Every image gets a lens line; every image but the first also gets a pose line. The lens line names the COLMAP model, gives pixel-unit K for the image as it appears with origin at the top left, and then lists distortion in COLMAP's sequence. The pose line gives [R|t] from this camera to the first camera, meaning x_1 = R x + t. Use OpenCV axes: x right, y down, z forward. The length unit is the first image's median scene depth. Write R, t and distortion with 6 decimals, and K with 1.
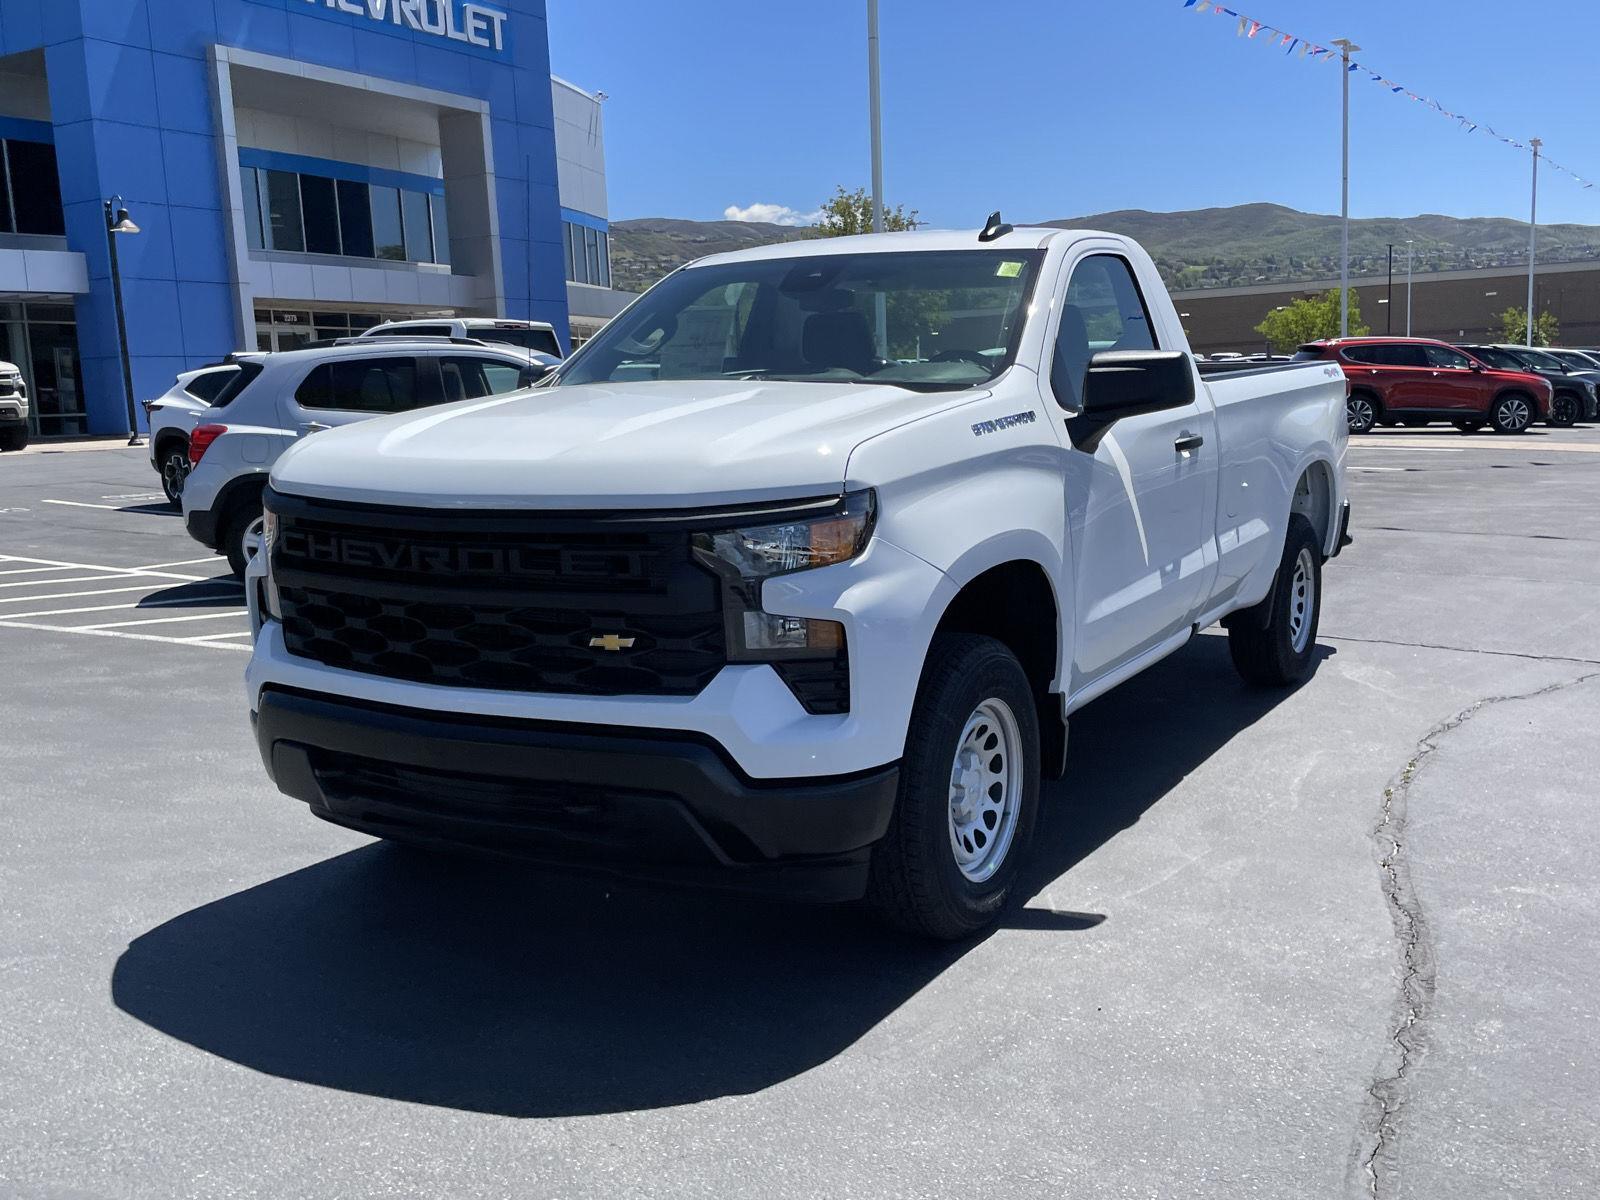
lens RADIAL K [[1524.4, 0, 816.8], [0, 1524.4, 590.9], [0, 0, 1]] dist [0.124581, -0.203848]
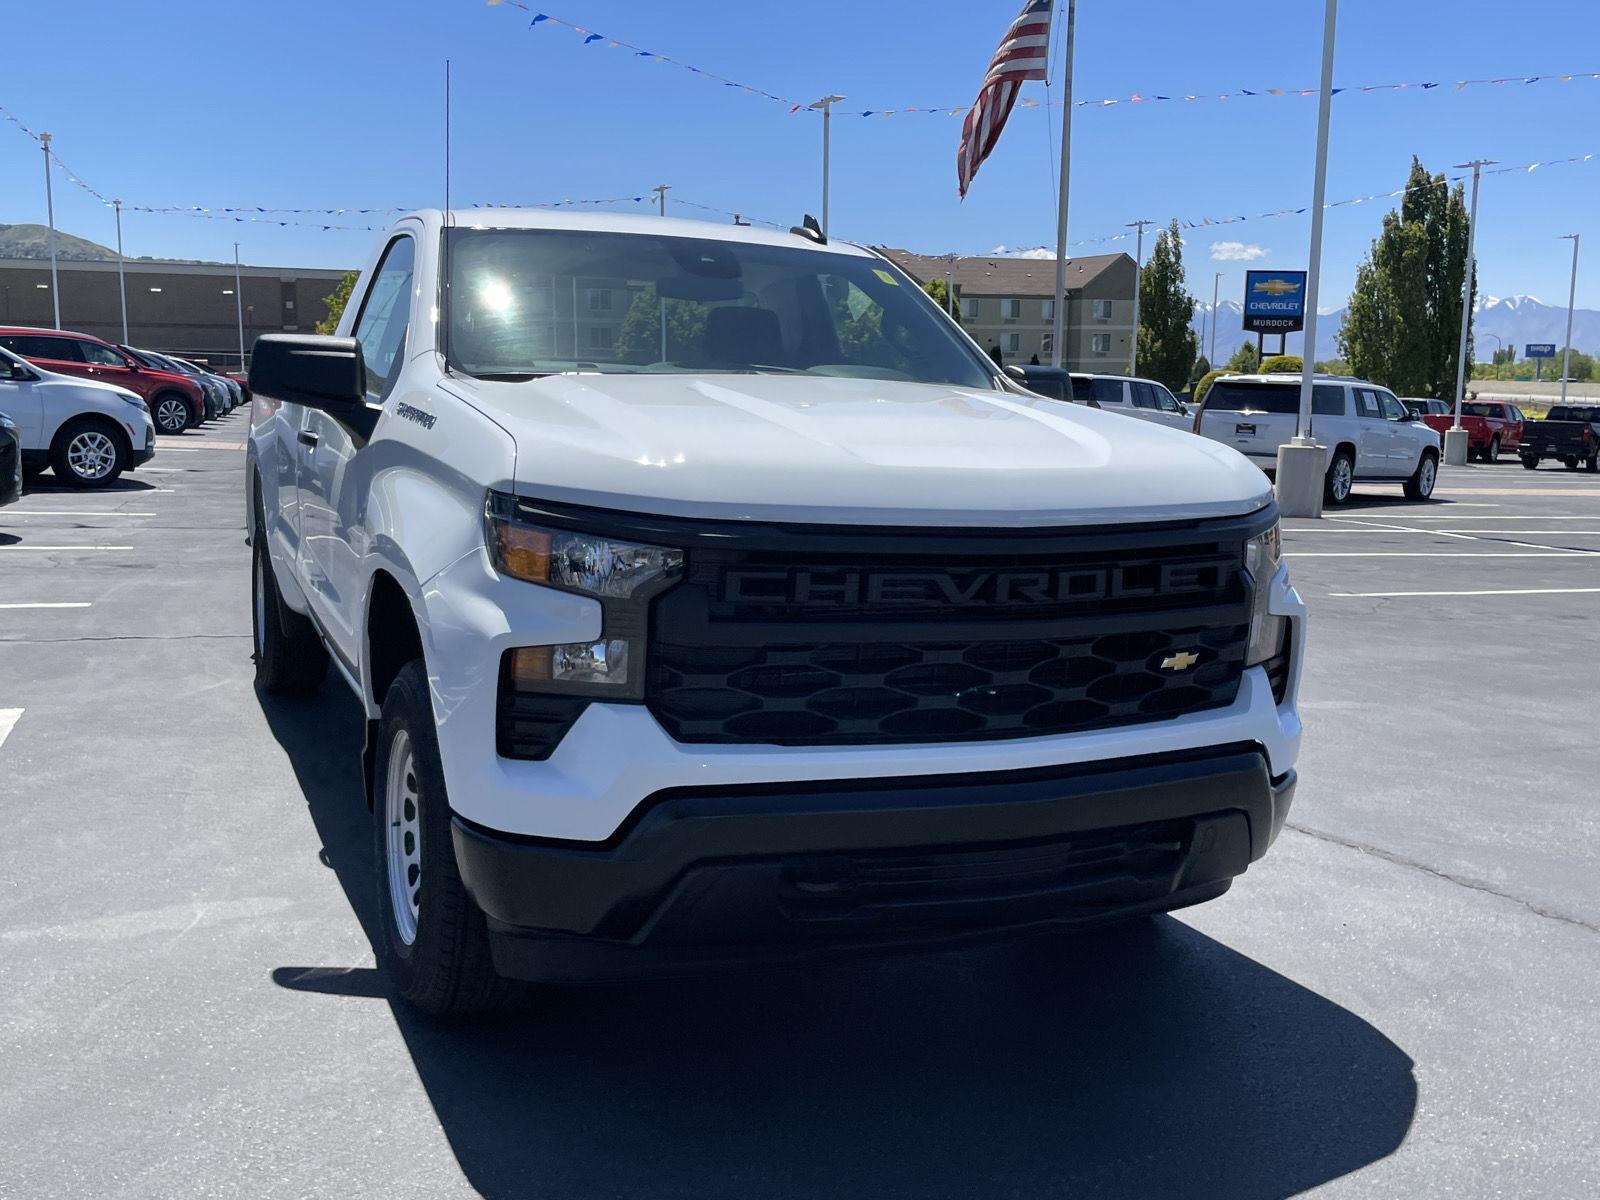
lens RADIAL K [[1524.4, 0, 816.8], [0, 1524.4, 590.9], [0, 0, 1]] dist [0.124581, -0.203848]
pose [[0.592634, -0.074085, 0.802058, -0.965335], [0.073962, 0.996559, 0.037400, -0.057391], [-0.802069, 0.037157, 0.596074, 0.588363]]
